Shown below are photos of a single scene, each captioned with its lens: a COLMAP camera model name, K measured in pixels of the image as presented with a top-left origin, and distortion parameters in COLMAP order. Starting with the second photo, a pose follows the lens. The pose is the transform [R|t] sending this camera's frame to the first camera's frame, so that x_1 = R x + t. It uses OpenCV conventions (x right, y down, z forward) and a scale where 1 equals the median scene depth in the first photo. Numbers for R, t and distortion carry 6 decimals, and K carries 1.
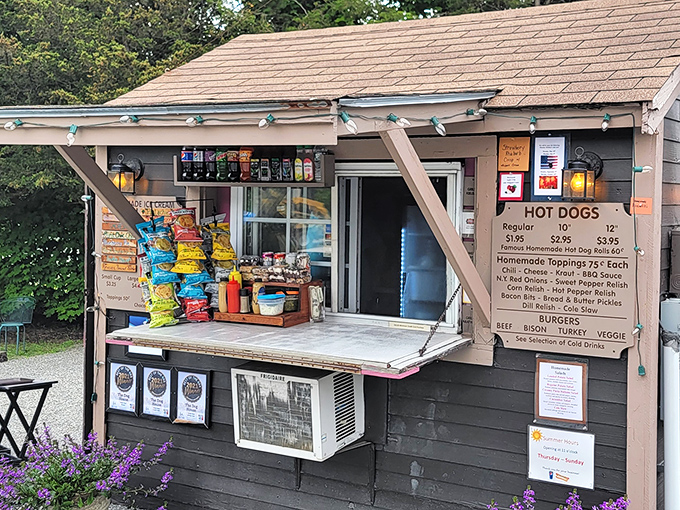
lens RADIAL K [[1030.6, 0, 340.0], [0, 1030.6, 255.0], [0, 0, 1]] dist [-0.000869, 0.077564]
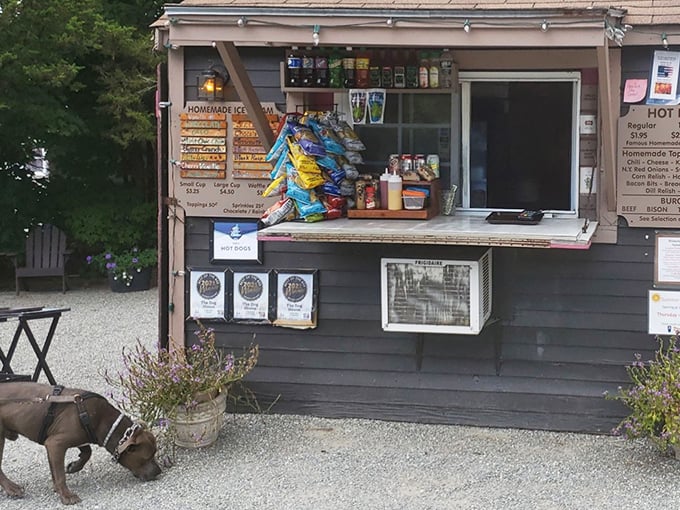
lens RADIAL K [[1260.3, 0, 340.0], [0, 1260.3, 255.0], [0, 0, 1]] dist [0.094896, 0.385215]
pose [[0.913353, -0.026831, 0.406285, -0.697065], [0.019510, 0.999564, 0.022151, 0.077455], [-0.406702, -0.012305, 0.913478, -0.199362]]
